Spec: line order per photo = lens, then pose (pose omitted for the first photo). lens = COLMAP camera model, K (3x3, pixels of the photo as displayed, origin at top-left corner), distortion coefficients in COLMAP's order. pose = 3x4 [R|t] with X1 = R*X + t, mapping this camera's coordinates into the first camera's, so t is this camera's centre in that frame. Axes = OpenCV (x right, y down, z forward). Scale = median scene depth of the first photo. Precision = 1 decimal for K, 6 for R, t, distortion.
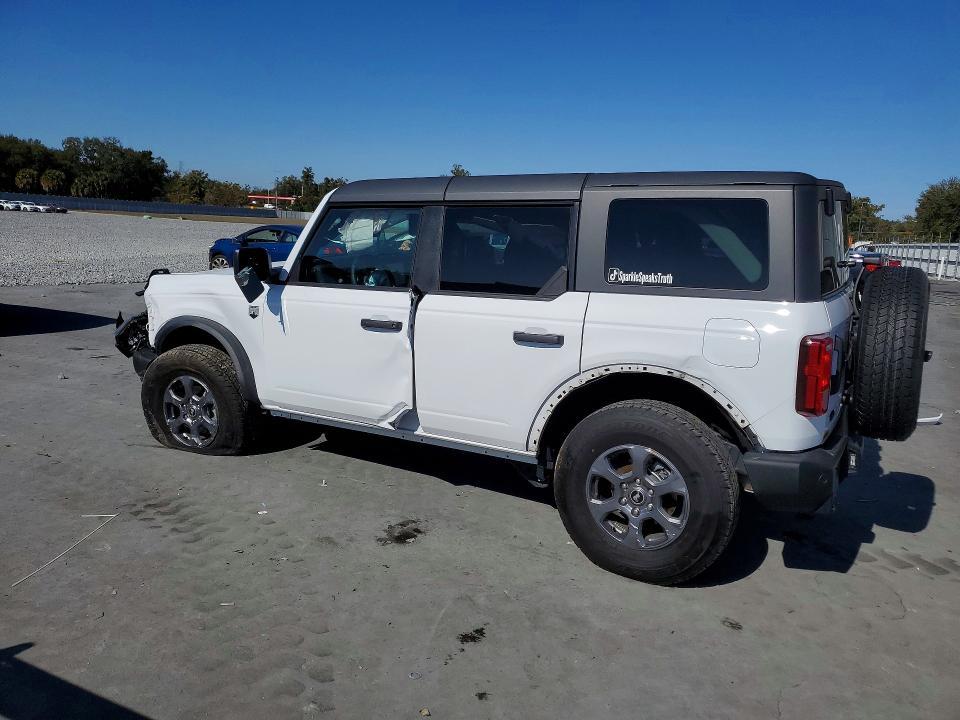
lens RADIAL K [[761.6, 0, 480.0], [0, 761.6, 360.0], [0, 0, 1]] dist [0.008053, 0.002091]
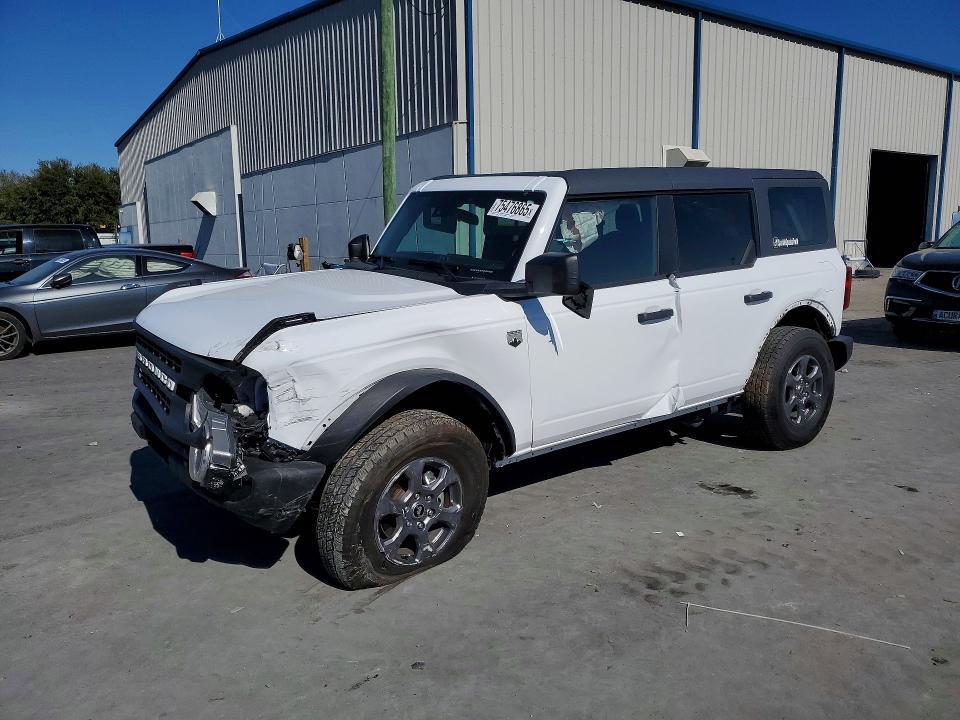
lens RADIAL K [[761.6, 0, 480.0], [0, 761.6, 360.0], [0, 0, 1]] dist [0.008053, 0.002091]
pose [[0.376703, -0.200610, 0.904351, -1.176489], [0.210712, 0.969233, 0.127232, -0.171274], [-0.902051, 0.142629, 0.407384, 0.826397]]
